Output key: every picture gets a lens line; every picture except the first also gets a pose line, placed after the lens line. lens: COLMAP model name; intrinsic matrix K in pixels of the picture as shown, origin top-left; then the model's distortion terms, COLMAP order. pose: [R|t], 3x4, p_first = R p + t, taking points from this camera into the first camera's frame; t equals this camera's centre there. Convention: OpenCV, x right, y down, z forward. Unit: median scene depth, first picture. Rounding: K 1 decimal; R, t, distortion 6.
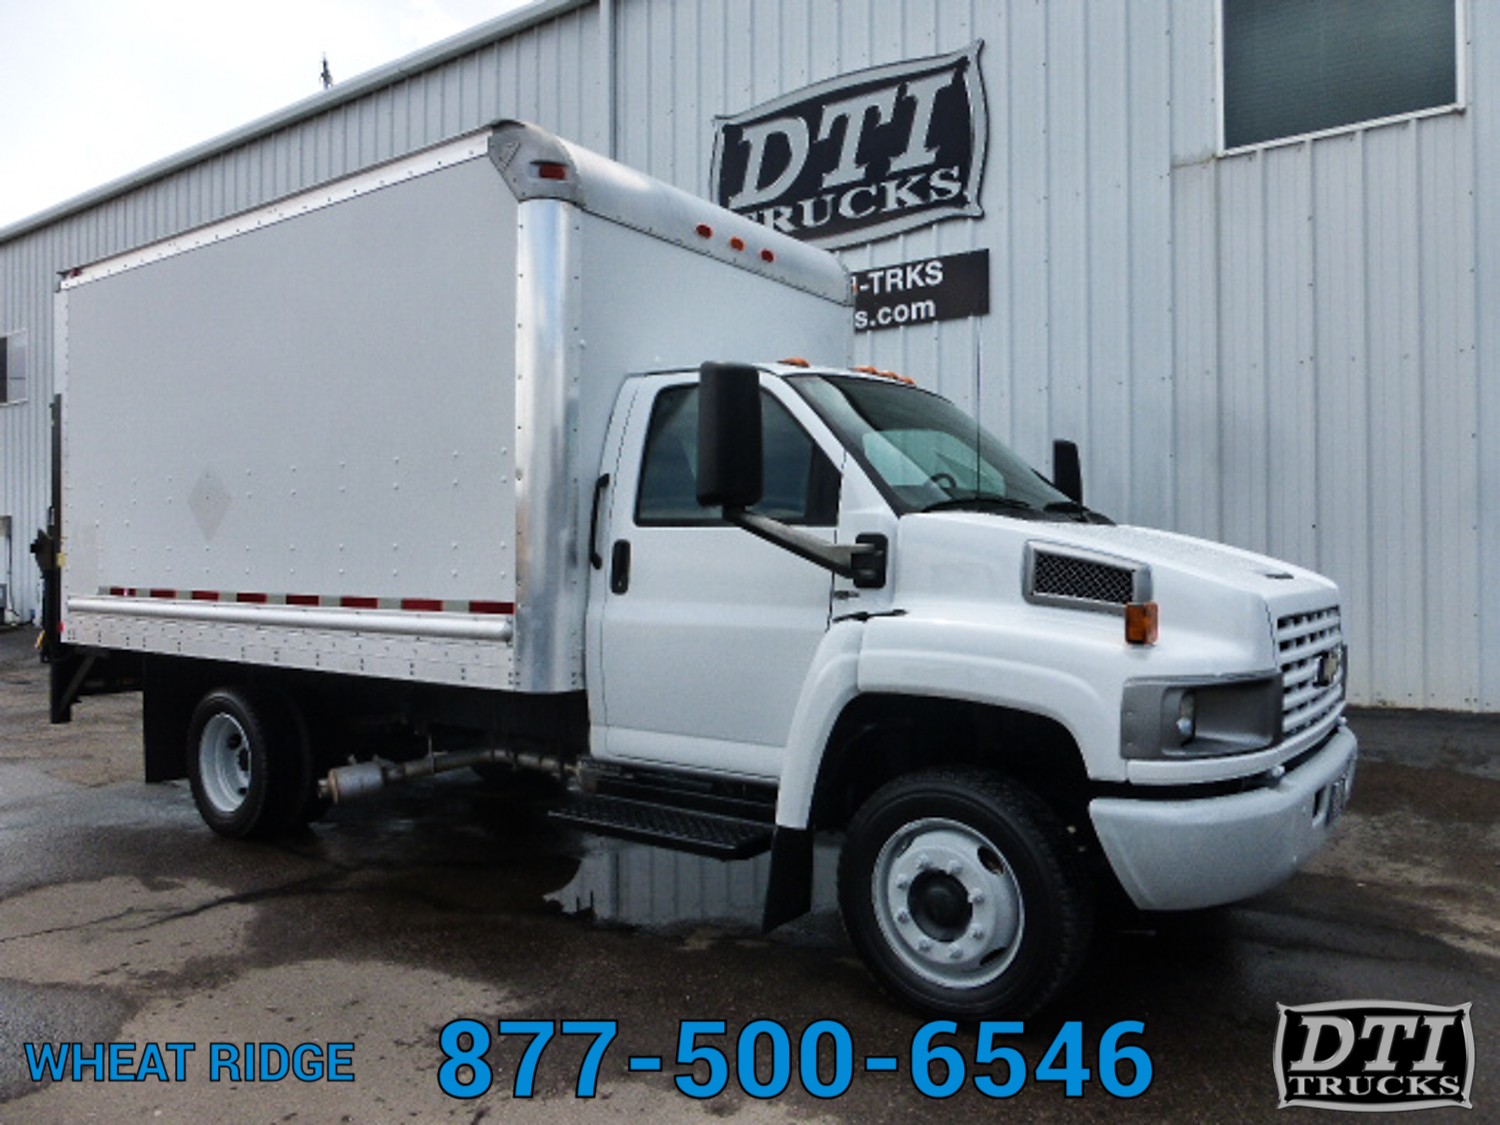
lens RADIAL K [[1142.4, 0, 710.0], [0, 1142.4, 562.8], [0, 0, 1]] dist [-0.000517, 0.002318]
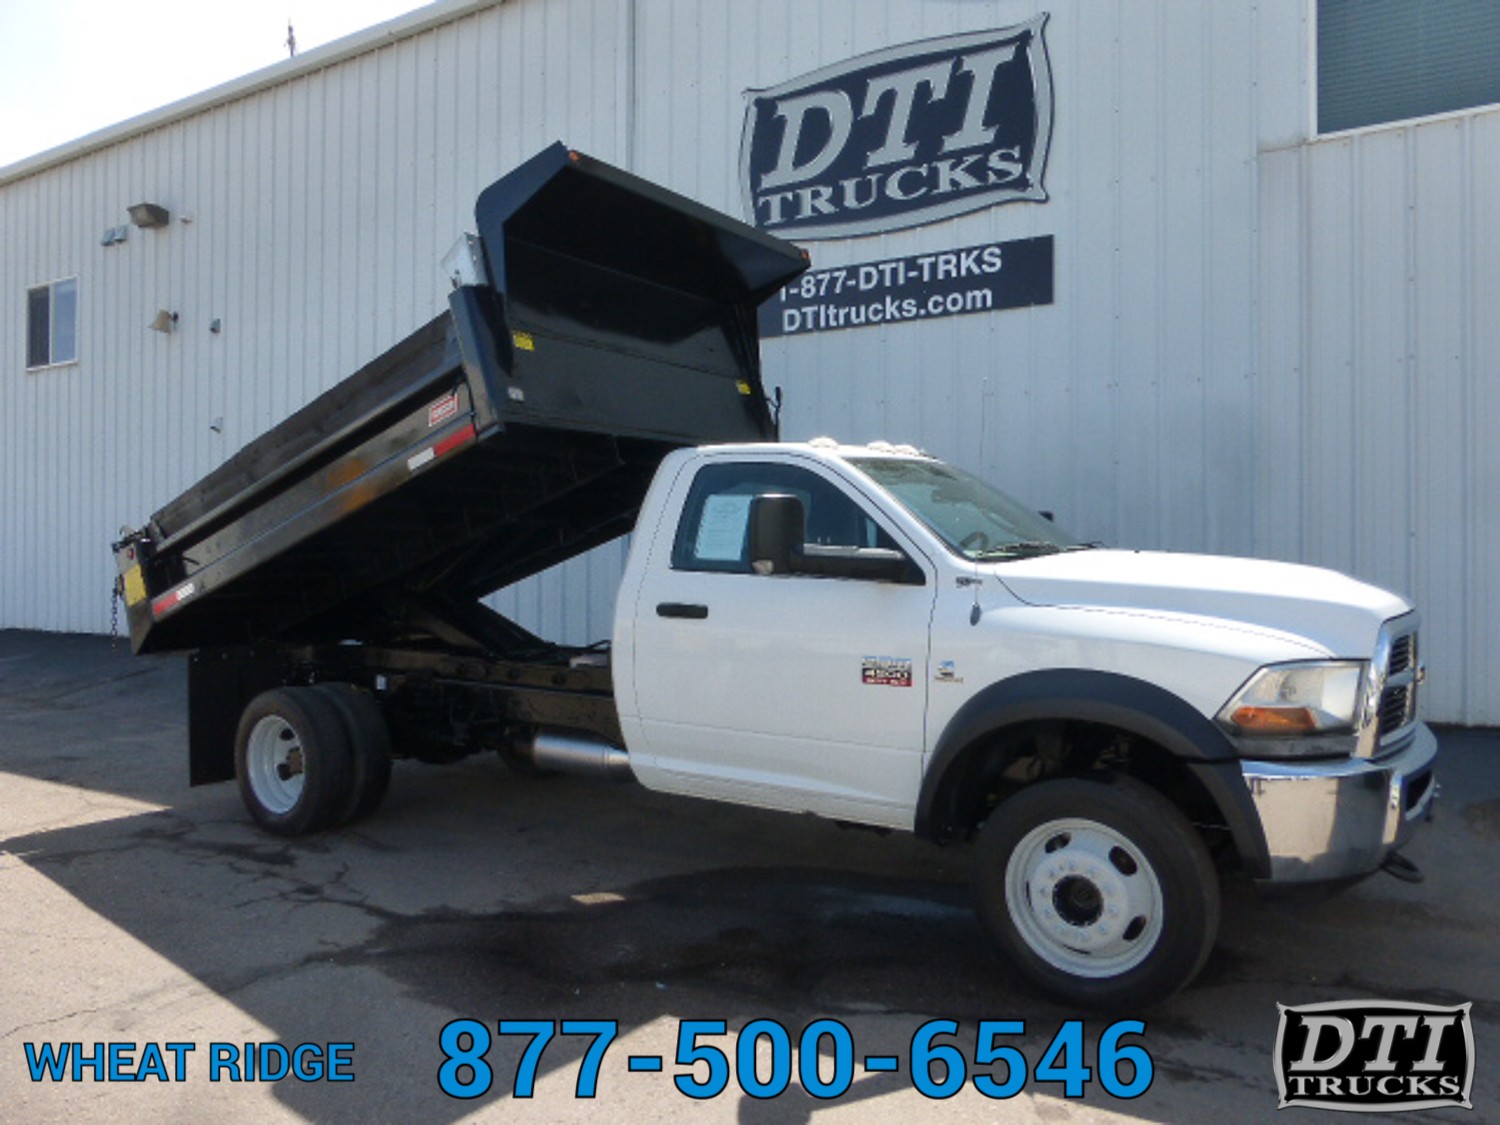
lens RADIAL K [[1142.4, 0, 710.0], [0, 1142.4, 562.8], [0, 0, 1]] dist [-0.000517, 0.002318]
pose [[0.997657, 0.007387, 0.068020, -0.094400], [-0.007317, 0.999972, -0.001277, -0.001727], [-0.068028, 0.000777, 0.997683, 0.077315]]
